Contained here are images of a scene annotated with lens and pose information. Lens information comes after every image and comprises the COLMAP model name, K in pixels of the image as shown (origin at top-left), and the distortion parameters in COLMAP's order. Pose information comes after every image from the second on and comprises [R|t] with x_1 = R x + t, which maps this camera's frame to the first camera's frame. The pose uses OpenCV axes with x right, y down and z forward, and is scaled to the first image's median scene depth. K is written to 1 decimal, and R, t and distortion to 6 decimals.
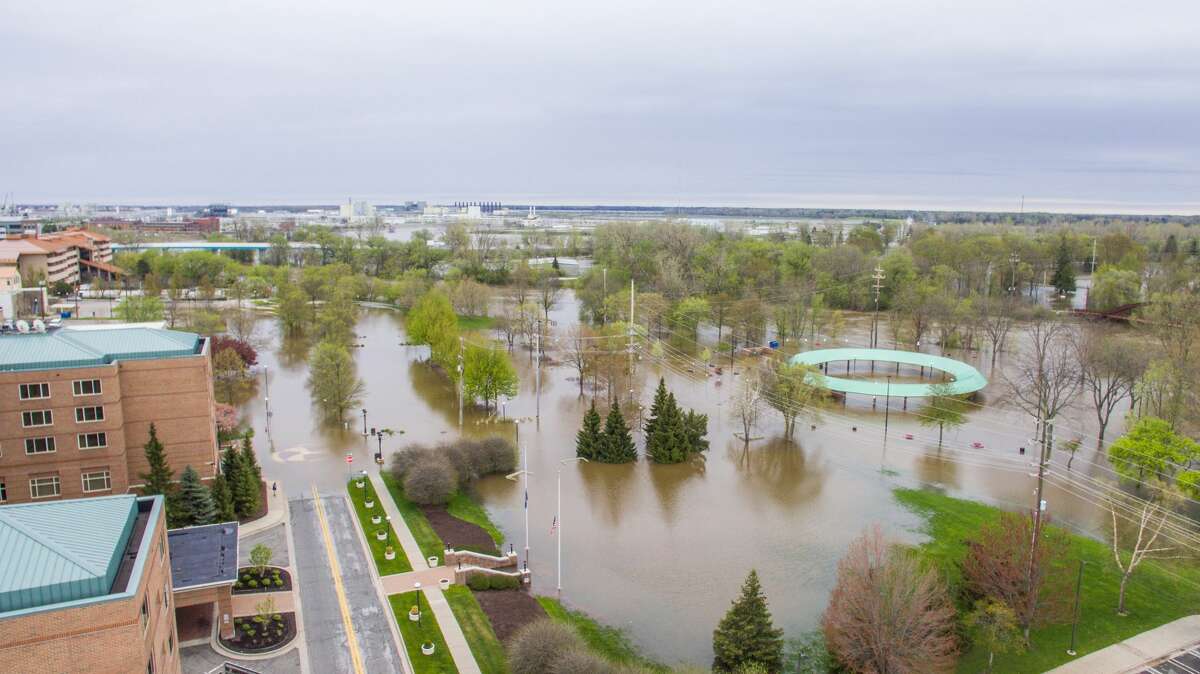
lens RADIAL K [[804.6, 0, 617.5], [0, 804.6, 326.3], [0, 0, 1]] dist [-0.119821, 0.087808]
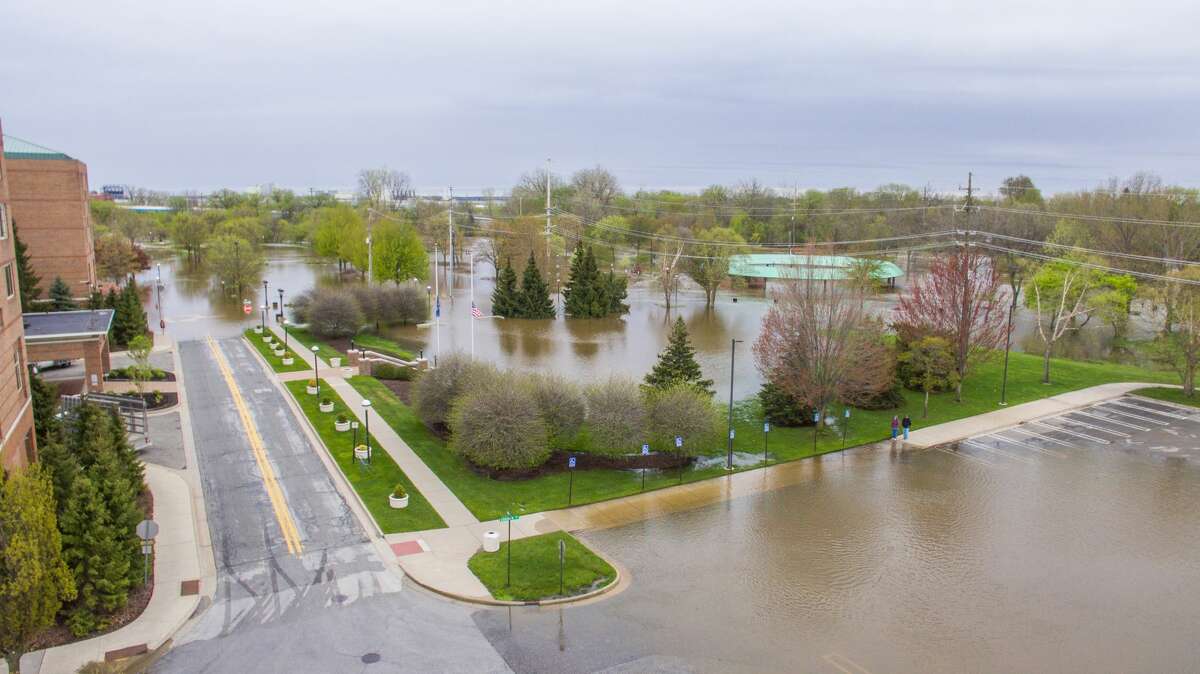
lens RADIAL K [[804.6, 0, 617.5], [0, 804.6, 326.3], [0, 0, 1]] dist [-0.119821, 0.087808]
pose [[0.994722, -0.013031, 0.101779, 0.000311], [0.011654, 0.999832, 0.014116, 0.204255], [-0.101946, -0.012856, 0.994707, 0.040402]]
